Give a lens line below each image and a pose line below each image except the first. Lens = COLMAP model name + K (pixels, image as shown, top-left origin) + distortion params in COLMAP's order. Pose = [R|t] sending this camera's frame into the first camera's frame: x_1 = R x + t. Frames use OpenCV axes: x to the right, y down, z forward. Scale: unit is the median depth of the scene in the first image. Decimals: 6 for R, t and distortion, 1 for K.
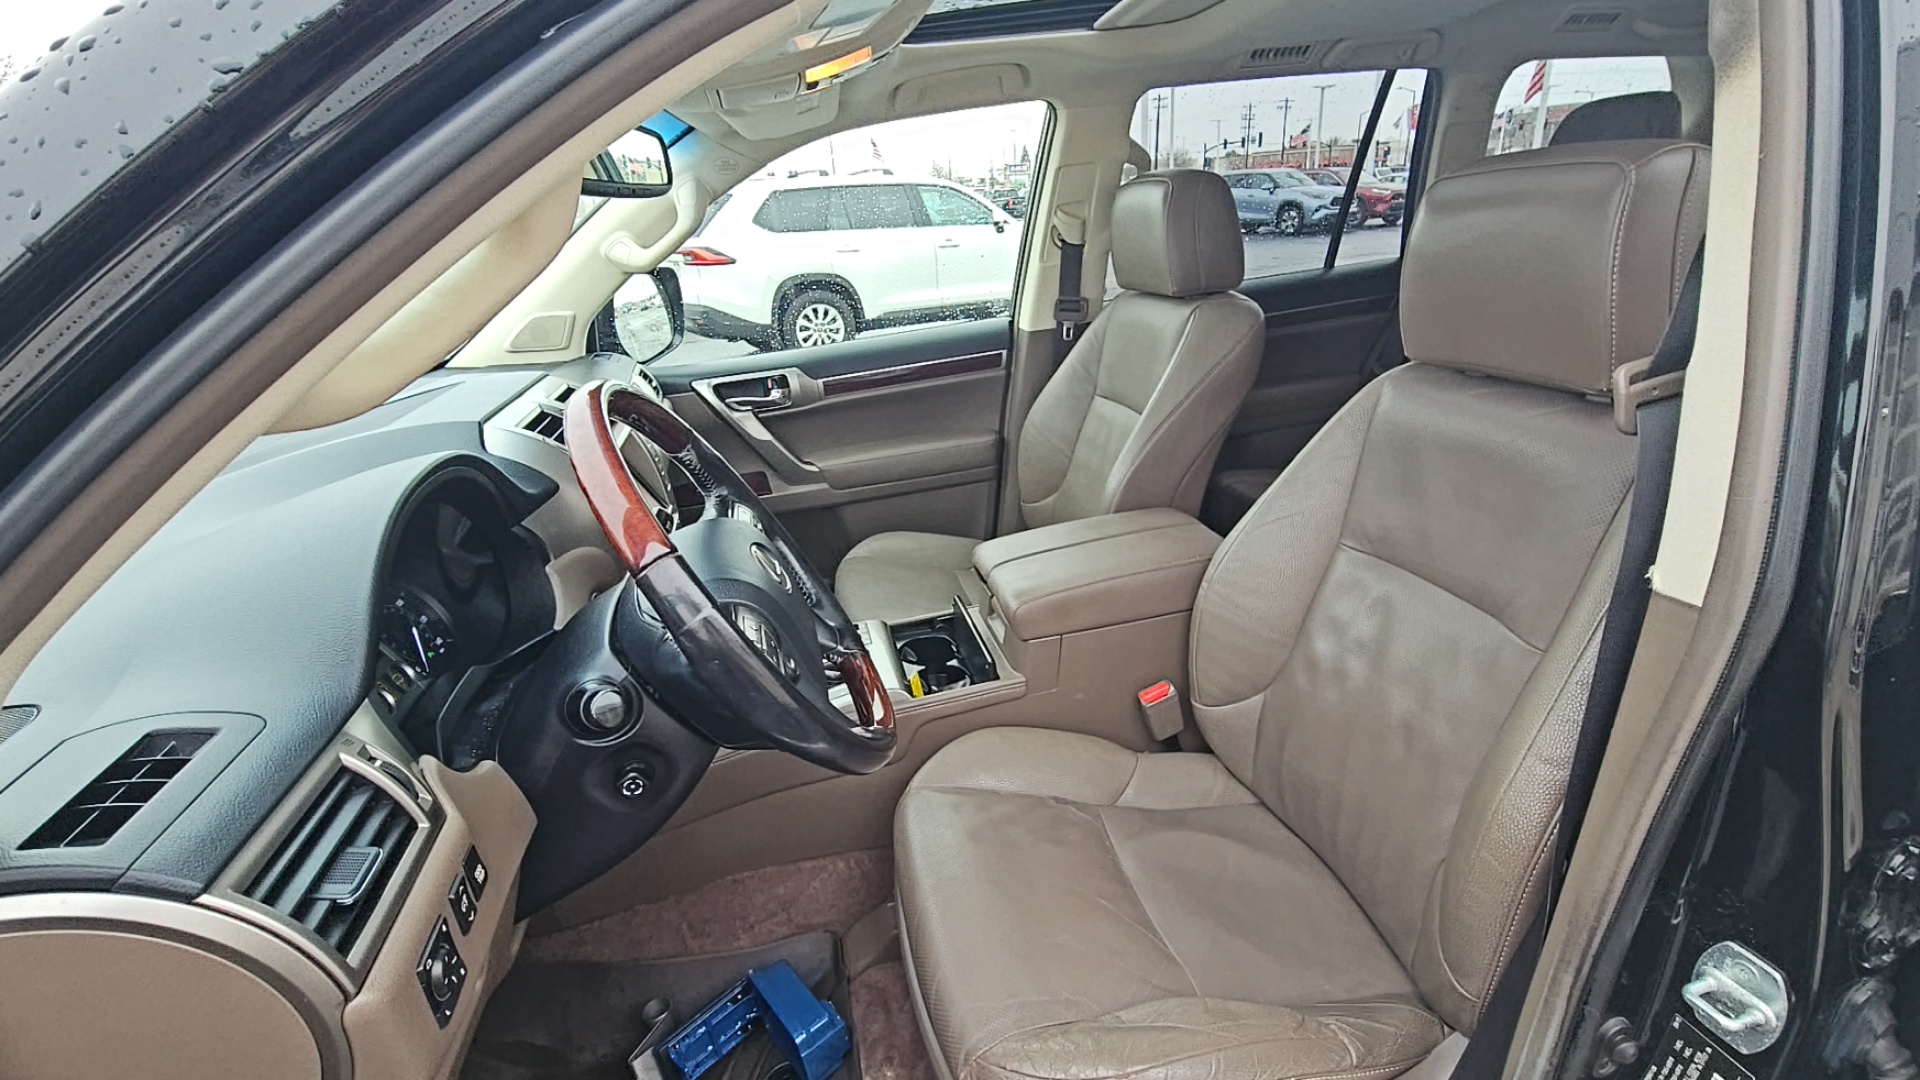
lens RADIAL K [[856.1, 0, 982.7], [0, 856.1, 544.2], [0, 0, 1]] dist [0.000029, -0.000485]
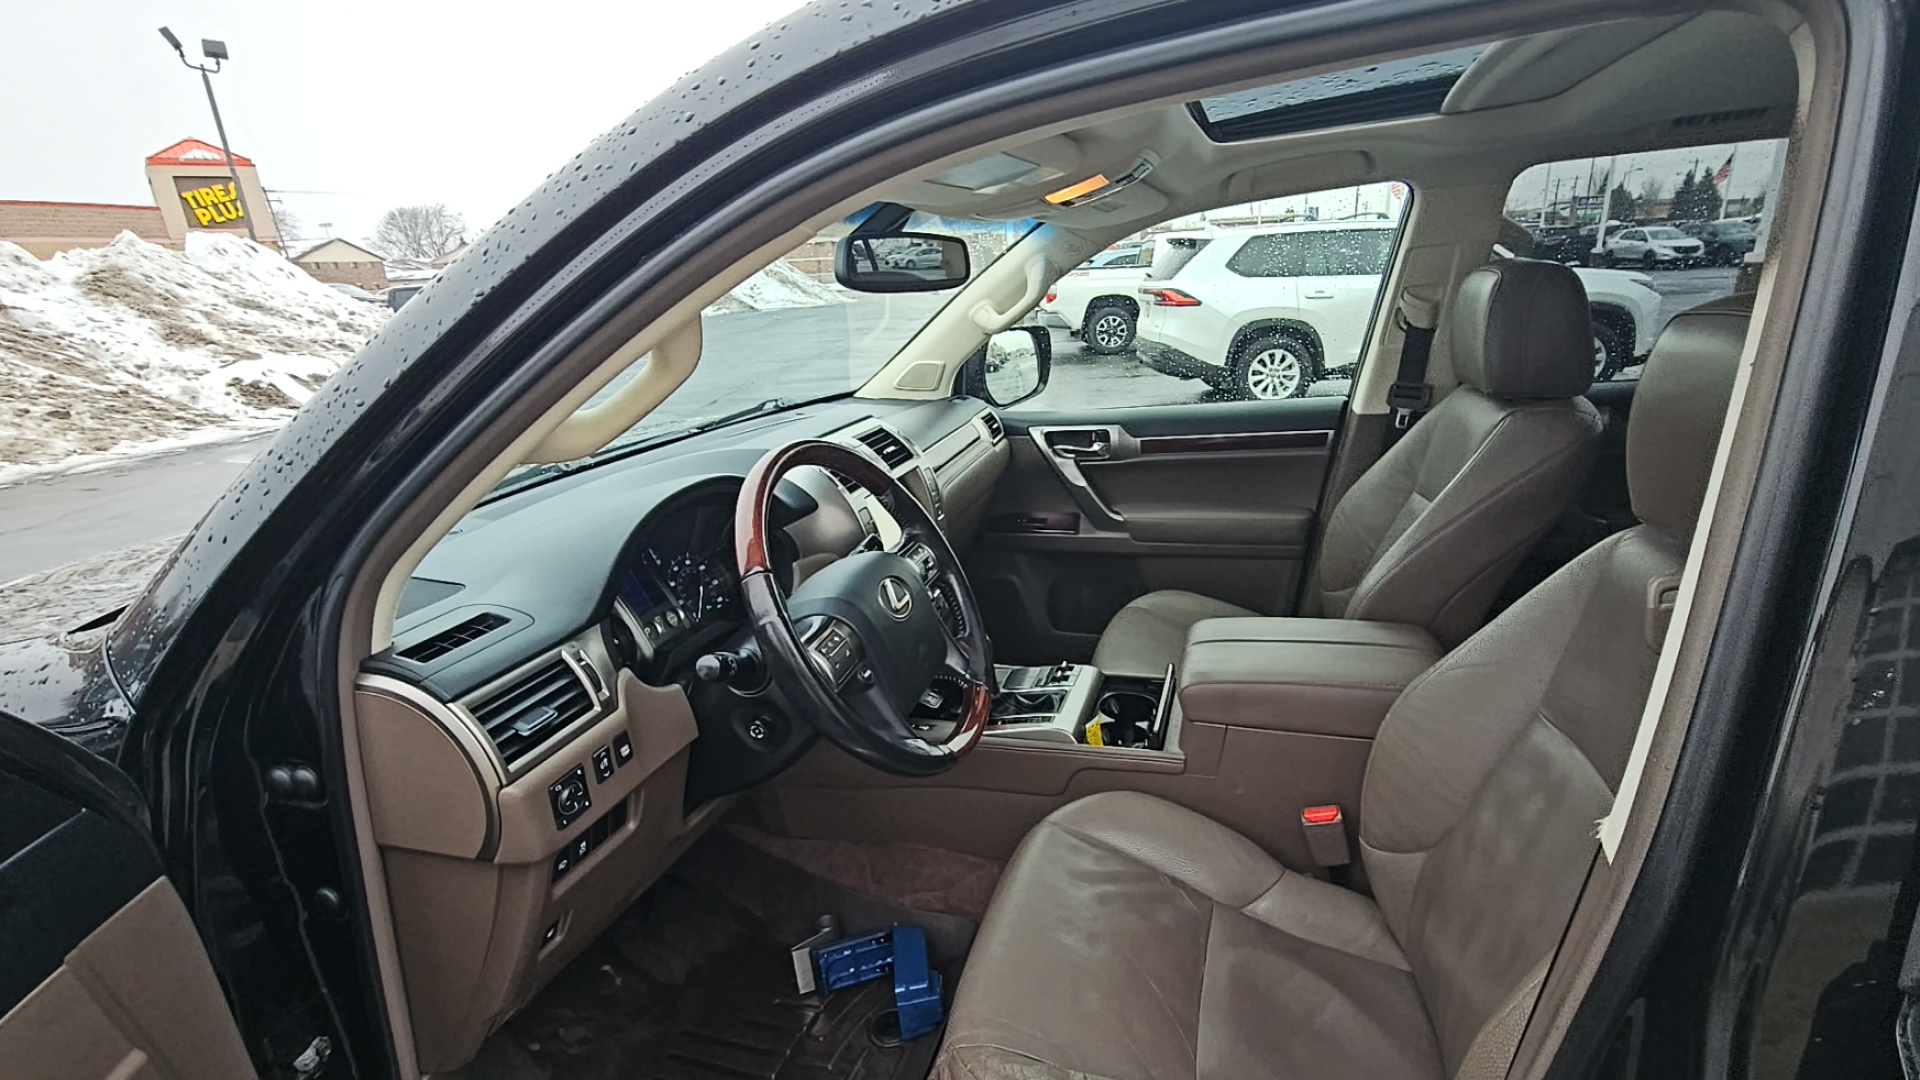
lens RADIAL K [[856.1, 0, 982.7], [0, 856.1, 544.2], [0, 0, 1]] dist [0.000029, -0.000485]
pose [[0.853456, 0.179640, -0.489227, 0.226098], [-0.197731, 0.980142, 0.014960, -0.045806], [0.482199, 0.083968, 0.872028, -0.024331]]
